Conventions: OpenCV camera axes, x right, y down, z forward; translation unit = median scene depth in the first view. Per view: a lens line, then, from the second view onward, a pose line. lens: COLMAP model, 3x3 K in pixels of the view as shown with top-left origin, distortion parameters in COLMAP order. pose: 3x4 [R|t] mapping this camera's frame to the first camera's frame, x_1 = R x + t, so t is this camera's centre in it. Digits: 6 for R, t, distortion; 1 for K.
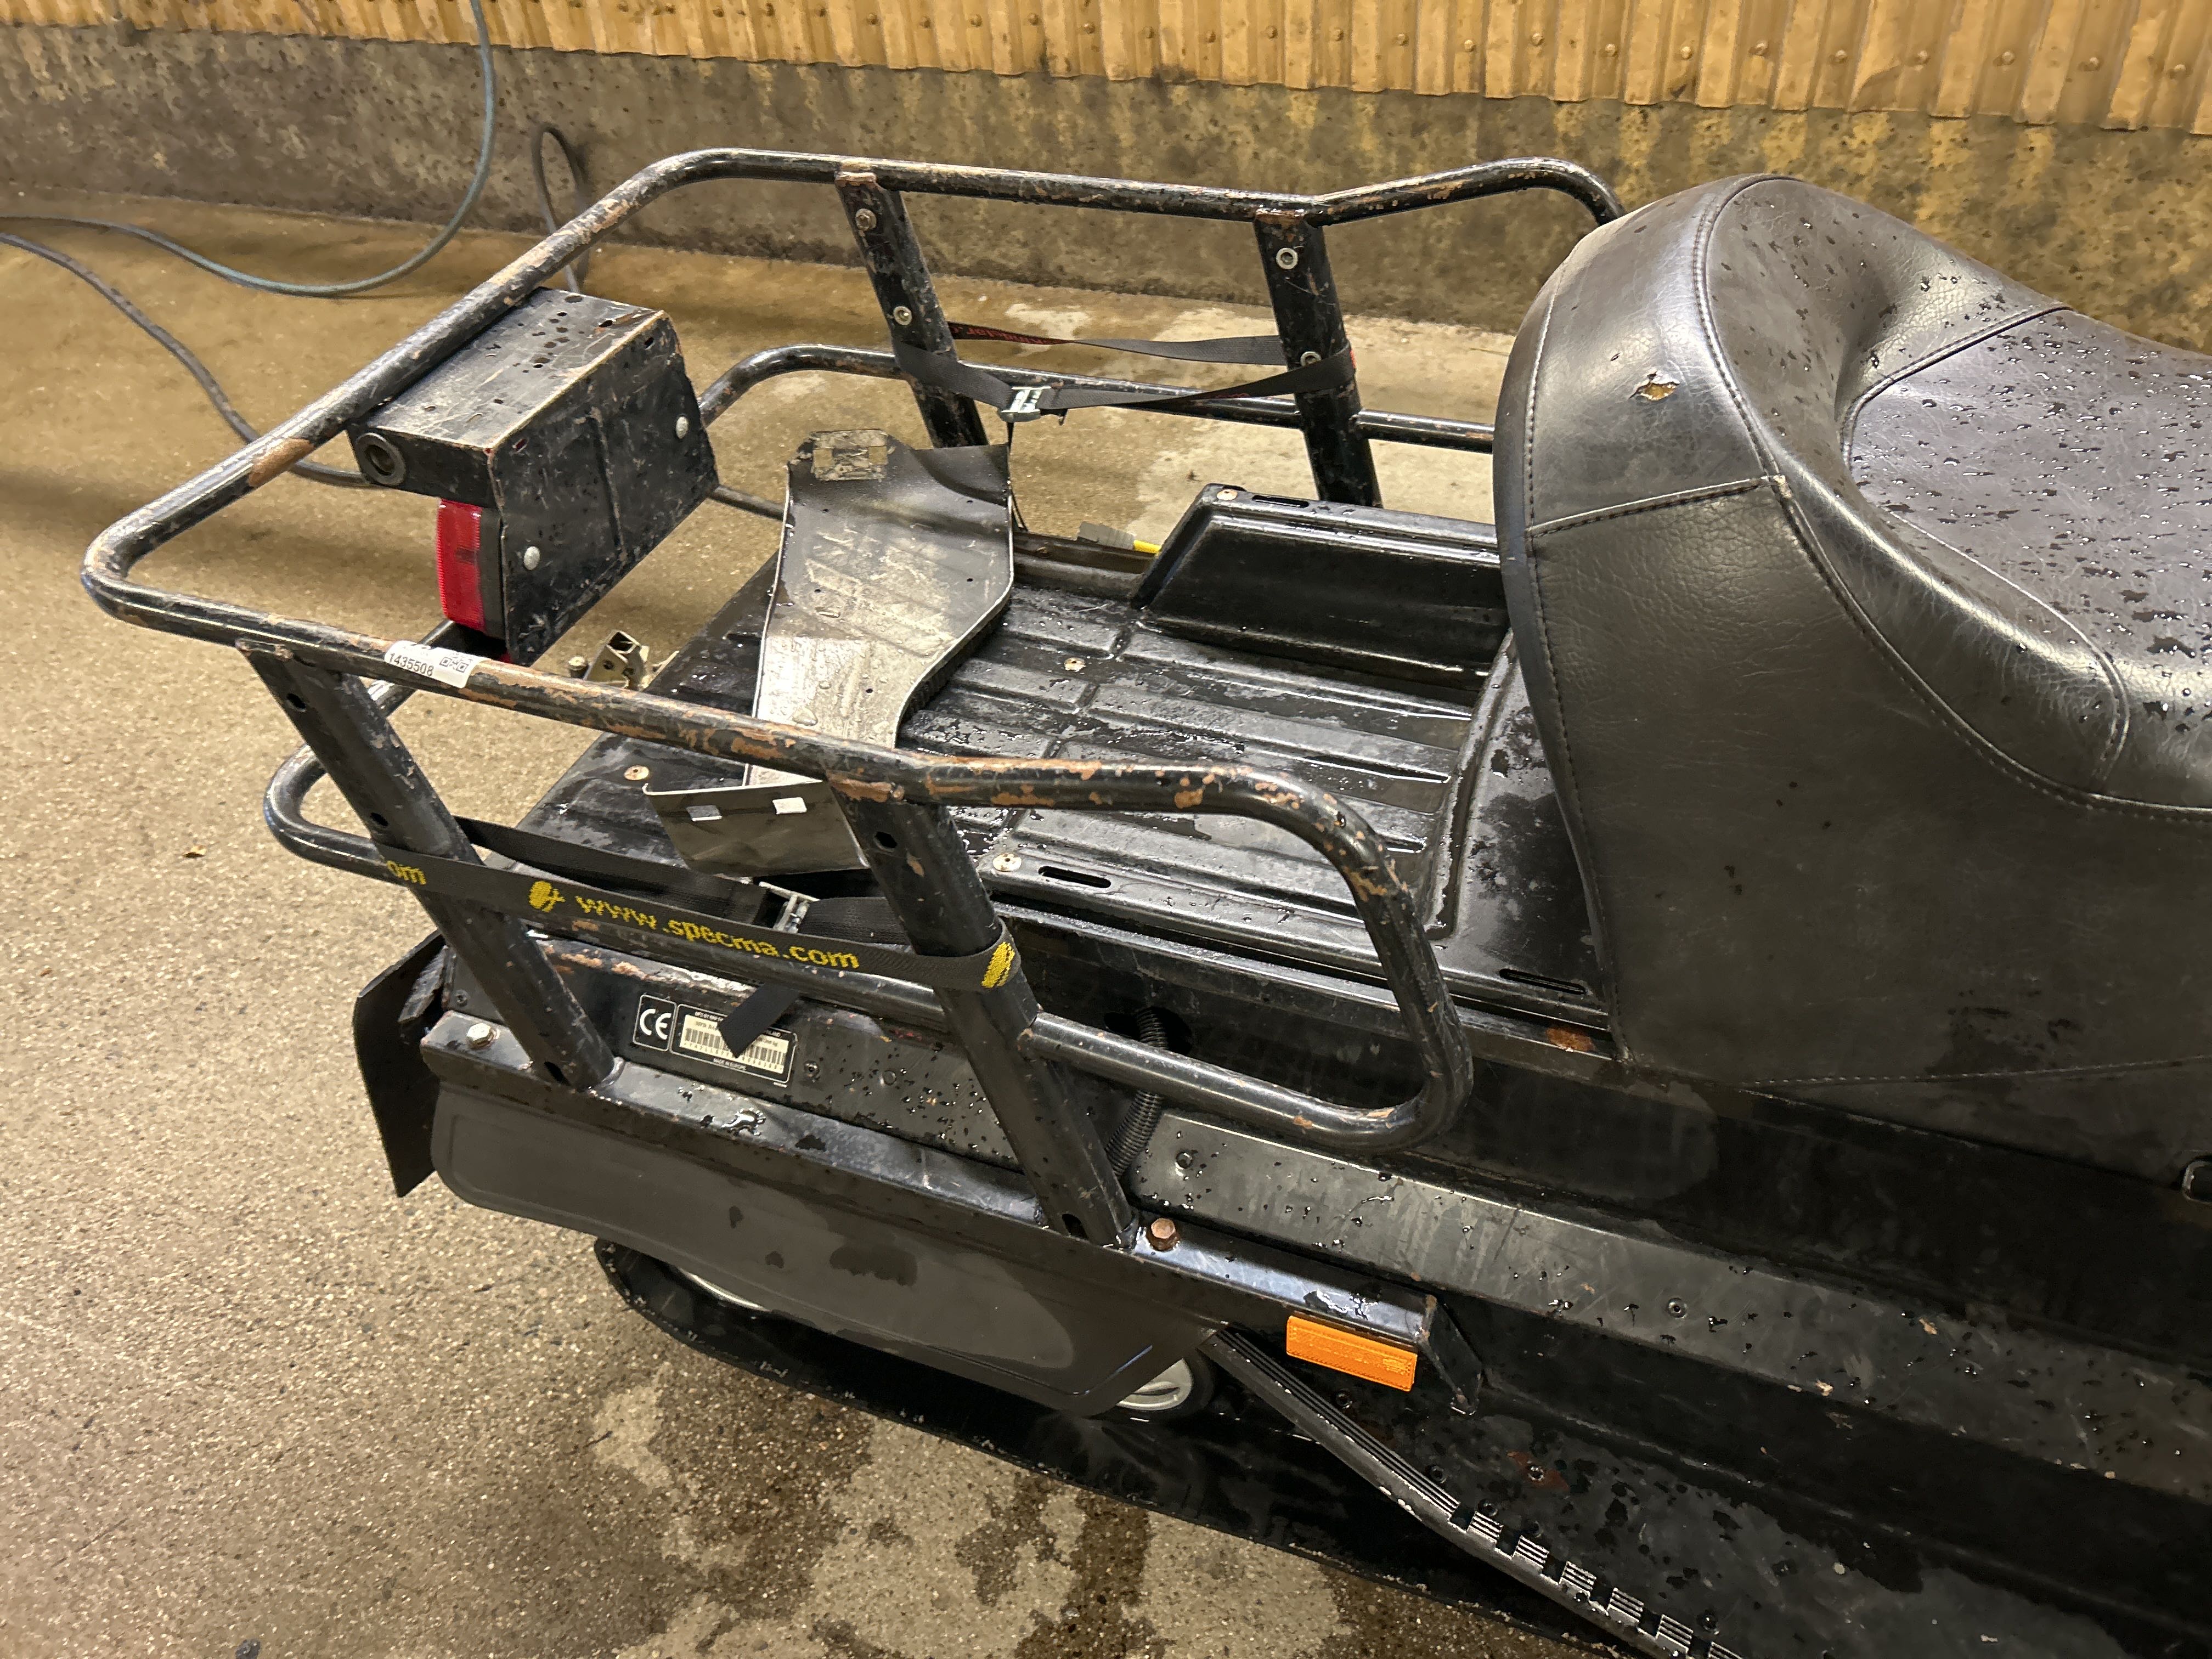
lens RADIAL K [[1661.4, 0, 1095.3], [0, 1661.4, 826.1], [0, 0, 1]] dist [0.022068, -0.007599]
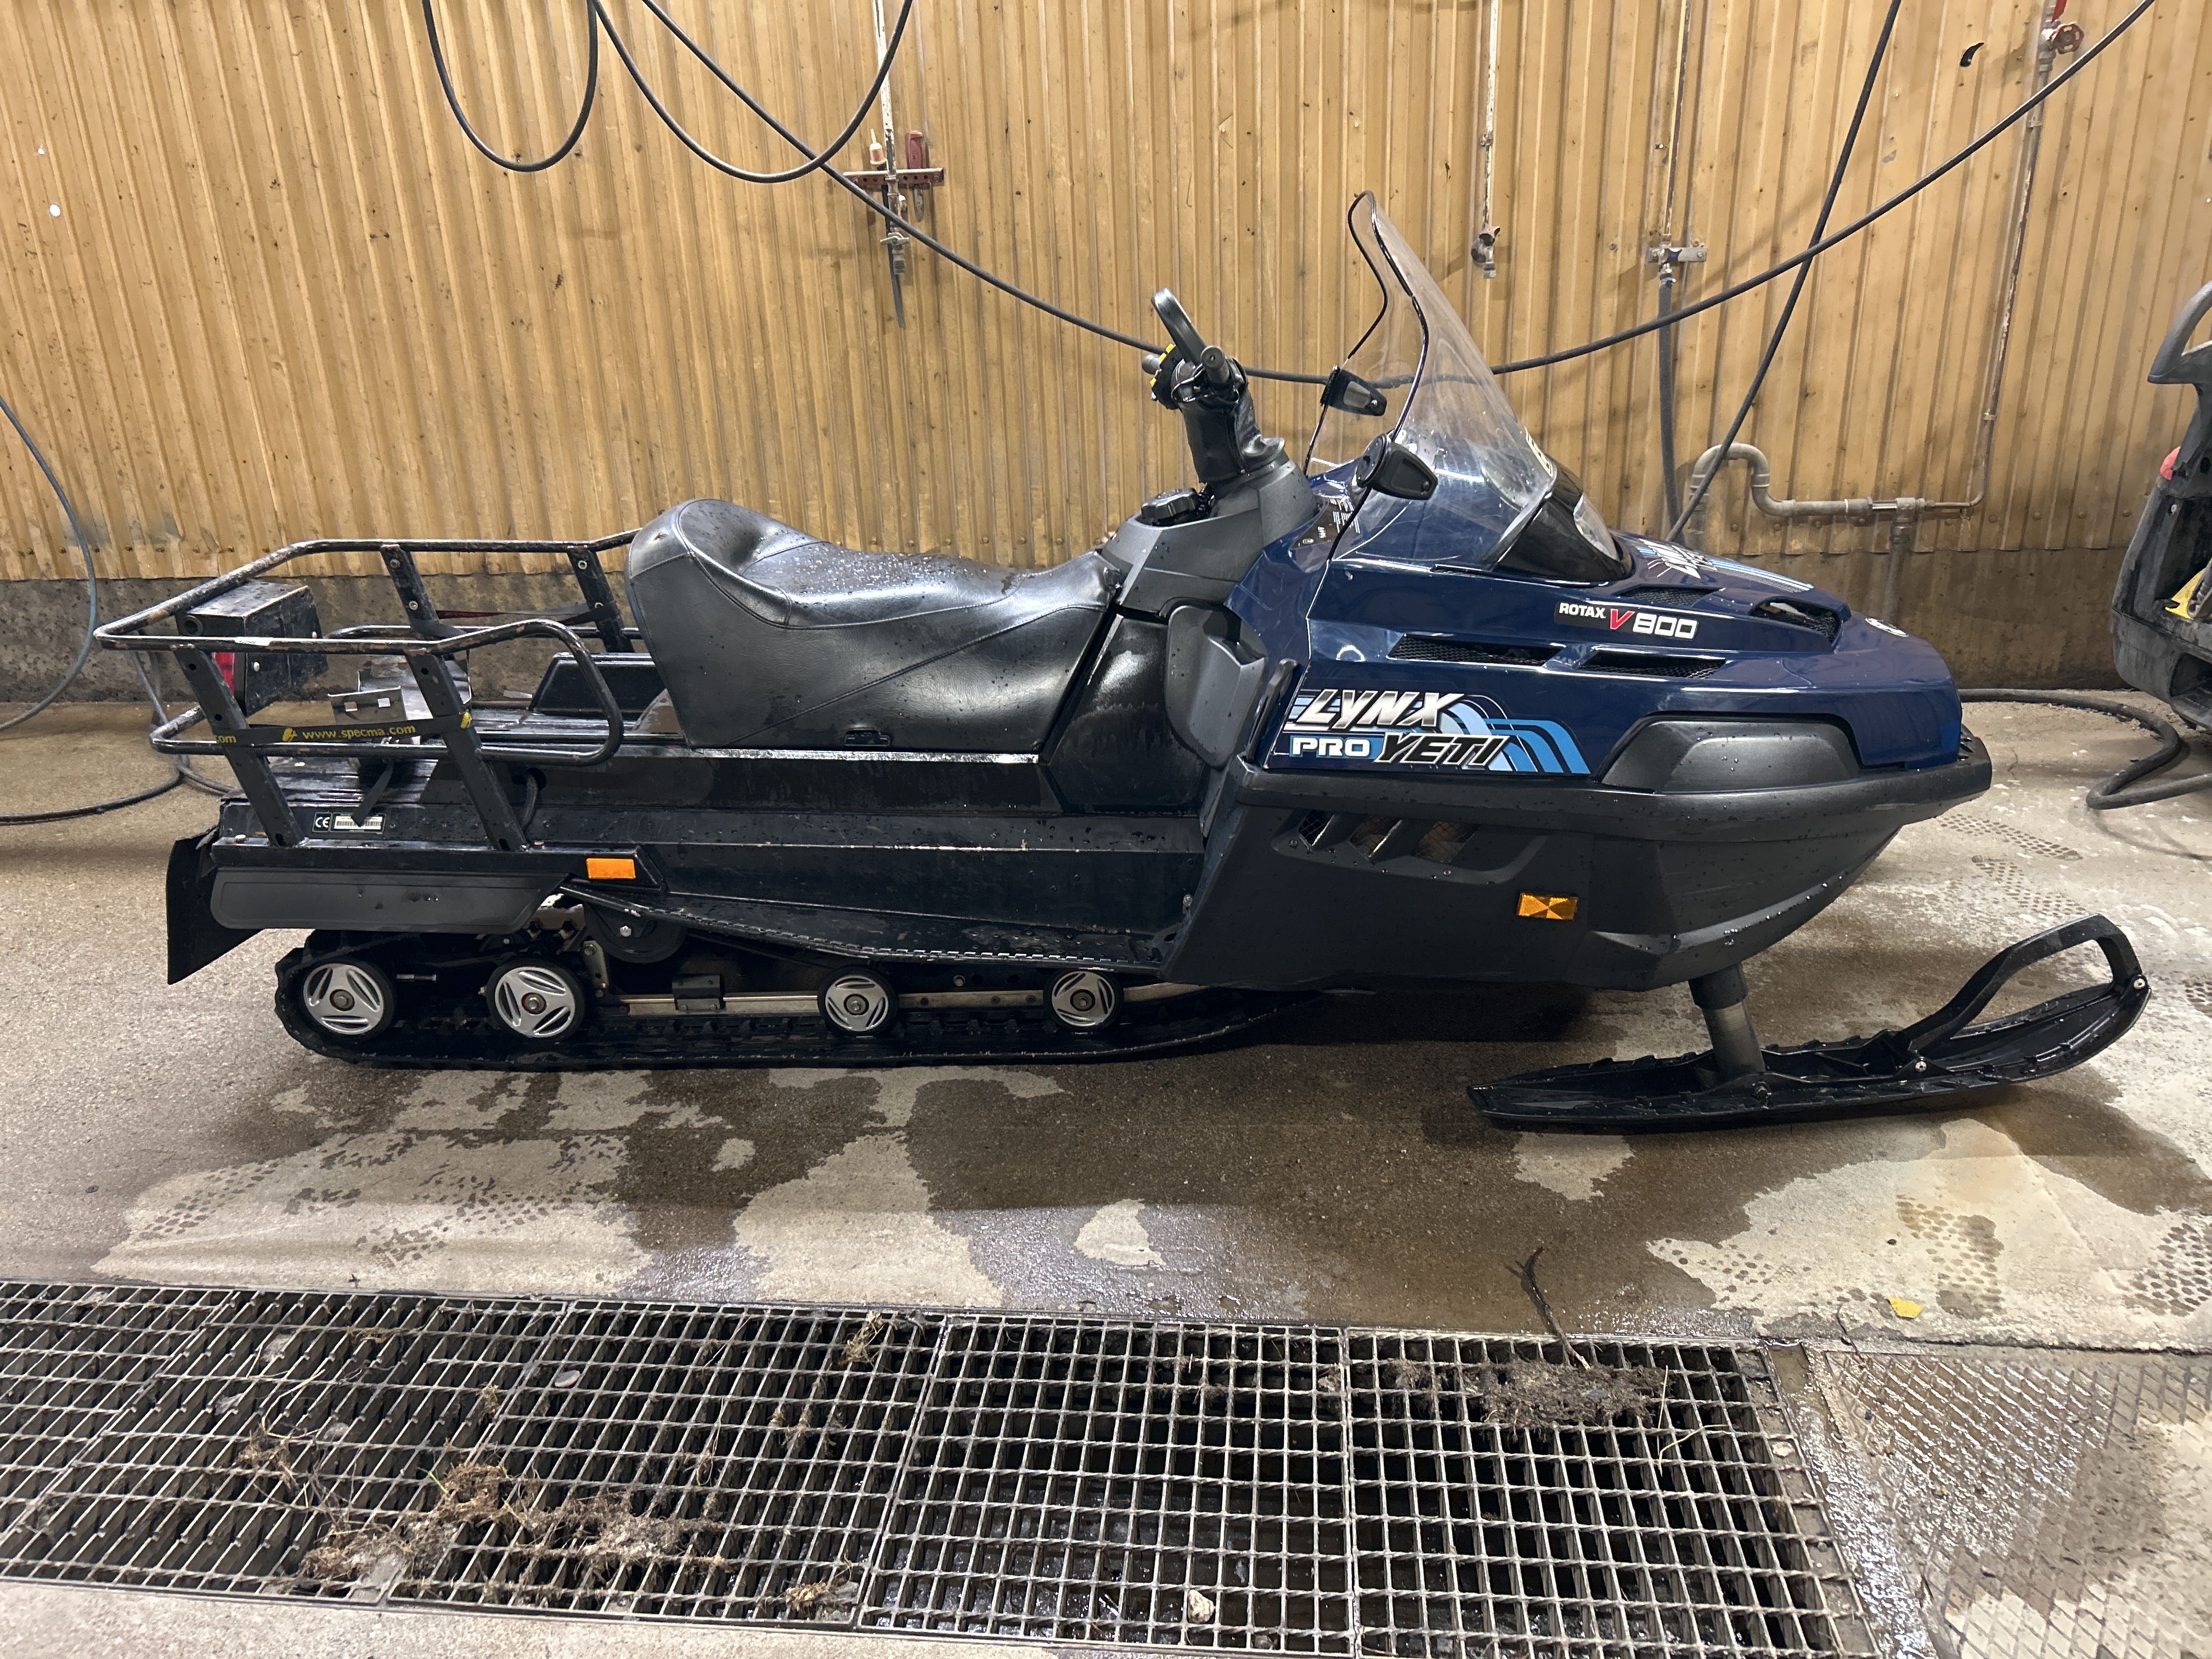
lens RADIAL K [[1661.4, 0, 1105.5], [0, 1661.4, 836.9], [0, 0, 1]] dist [0.022068, -0.007599]
pose [[0.949682, -0.073570, 0.304452, 0.062858], [0.171565, 0.935418, -0.309125, 0.838434], [-0.262048, 0.345804, 0.900972, -1.159058]]
